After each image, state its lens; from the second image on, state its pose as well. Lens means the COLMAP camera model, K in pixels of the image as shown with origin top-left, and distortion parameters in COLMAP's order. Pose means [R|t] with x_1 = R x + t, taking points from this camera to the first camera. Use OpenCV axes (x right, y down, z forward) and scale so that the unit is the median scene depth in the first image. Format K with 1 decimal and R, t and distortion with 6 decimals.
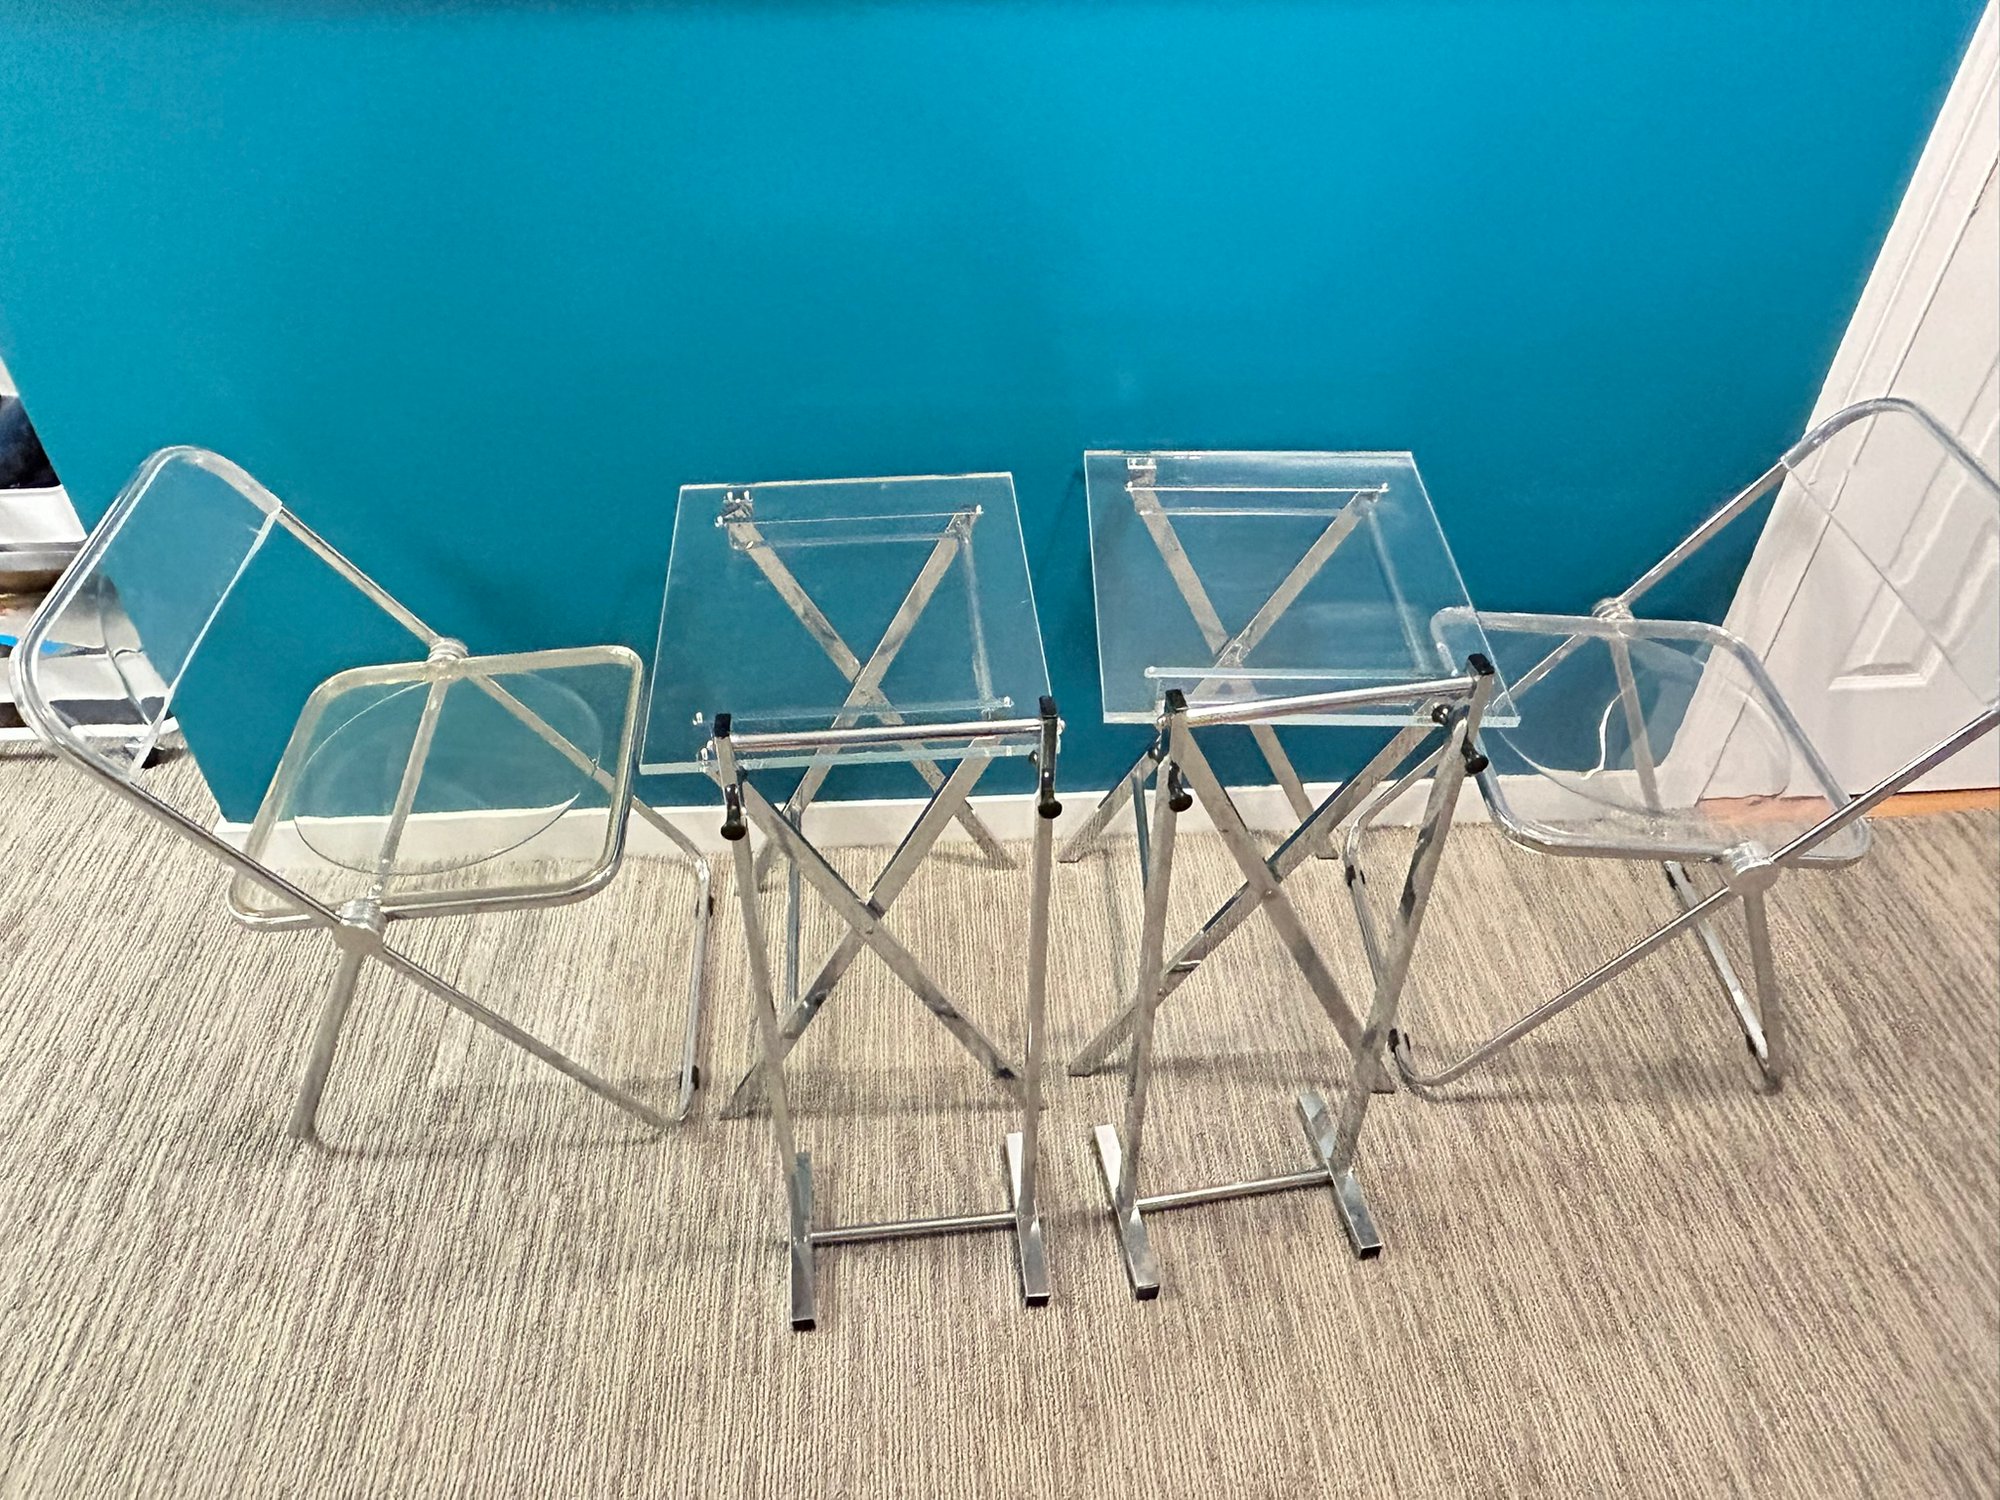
lens RADIAL K [[1377.6, 0, 1000.0], [0, 1377.6, 750.0], [0, 0, 1]] dist [-0.003763, -0.007302]
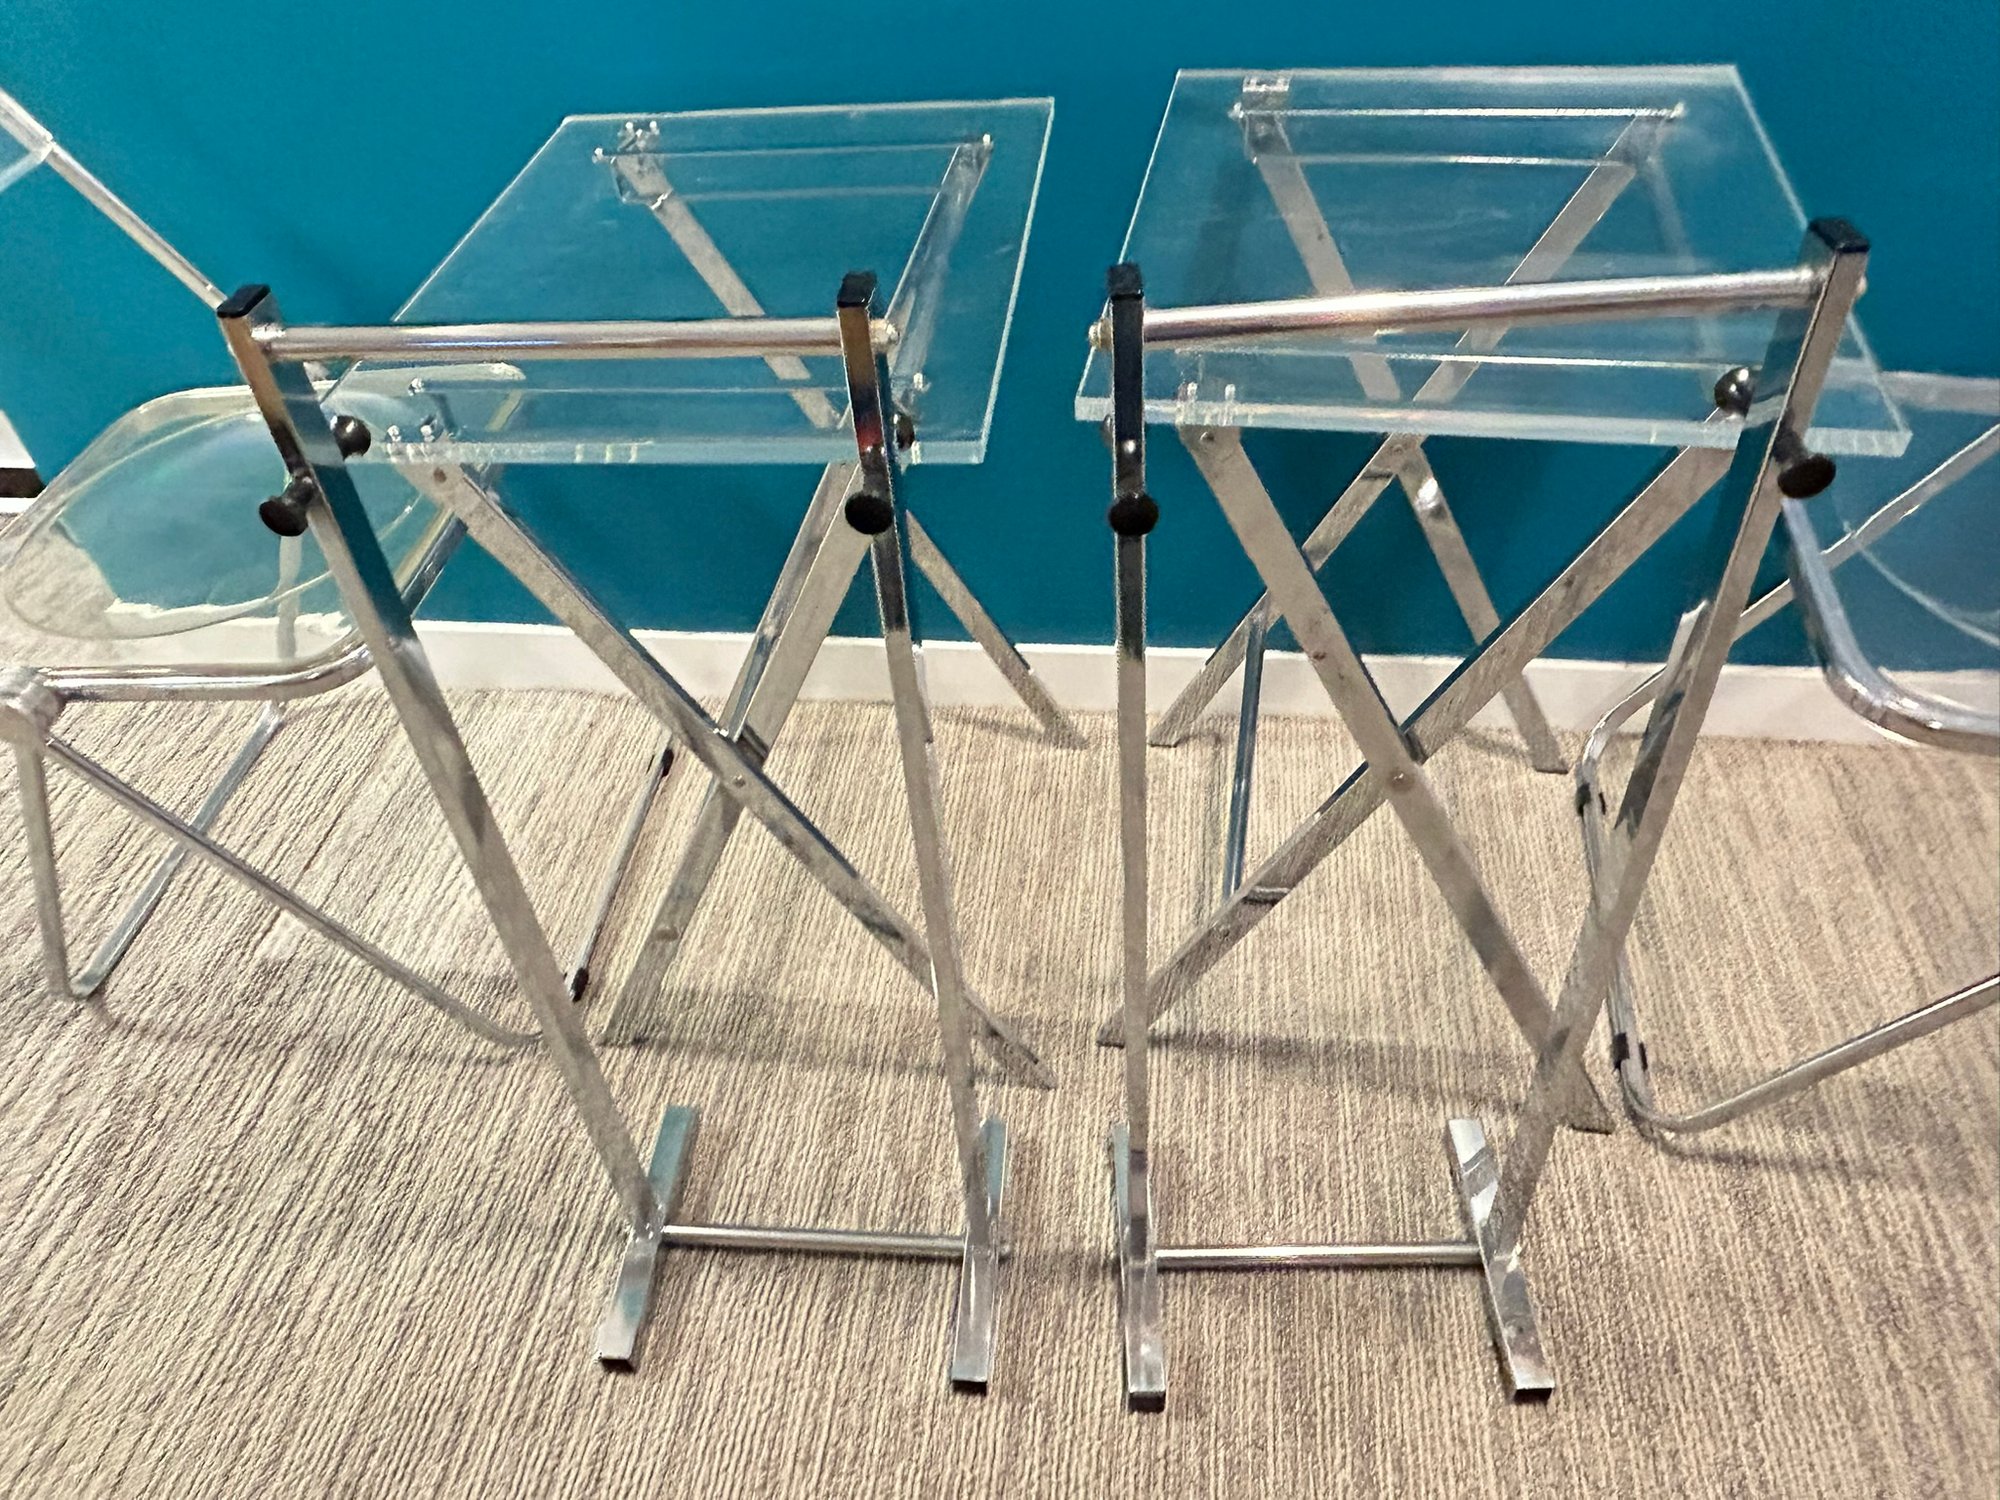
lens RADIAL K [[1377.6, 0, 1000.0], [0, 1377.6, 750.0], [0, 0, 1]] dist [-0.003763, -0.007302]
pose [[0.977709, 0.080229, -0.194031, 0.130119], [-0.073490, 0.996424, 0.041696, 0.073936], [0.196683, -0.026507, 0.980109, 0.359237]]
